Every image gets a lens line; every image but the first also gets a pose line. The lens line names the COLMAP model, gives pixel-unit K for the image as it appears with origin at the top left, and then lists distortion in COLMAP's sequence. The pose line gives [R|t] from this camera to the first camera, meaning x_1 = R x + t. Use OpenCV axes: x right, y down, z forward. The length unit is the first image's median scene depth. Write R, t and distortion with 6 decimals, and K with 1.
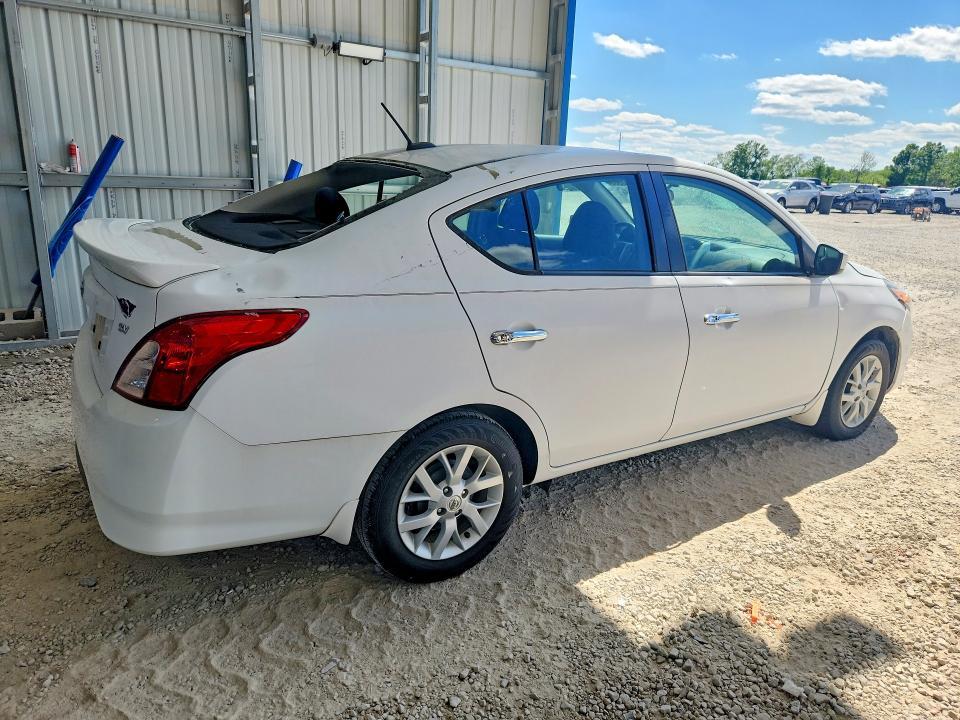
lens RADIAL K [[687.3, 0, 480.0], [0, 687.3, 360.0], [0, 0, 1]] dist [0.035714, -0.002478]
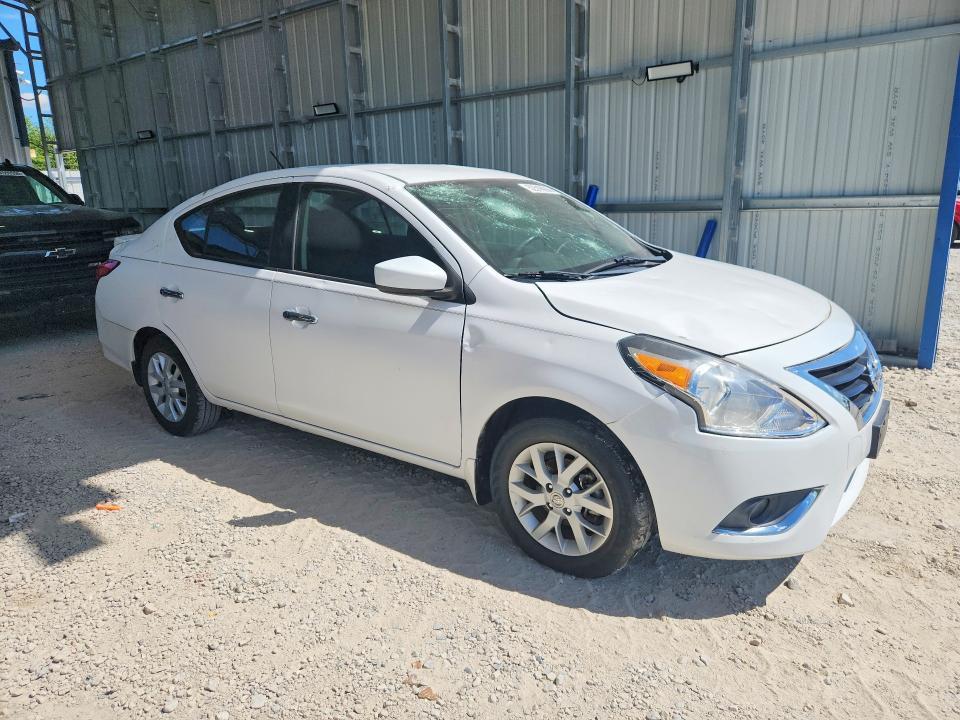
lens RADIAL K [[625.3, 0, 480.0], [0, 625.3, 360.0], [0, 0, 1]] dist [-0.030603, 0.000243]
pose [[0.347826, 0.197962, -0.916422, 1.083433], [-0.208095, 0.969375, 0.130419, -0.145692], [0.914174, 0.145340, 0.378368, 0.741764]]
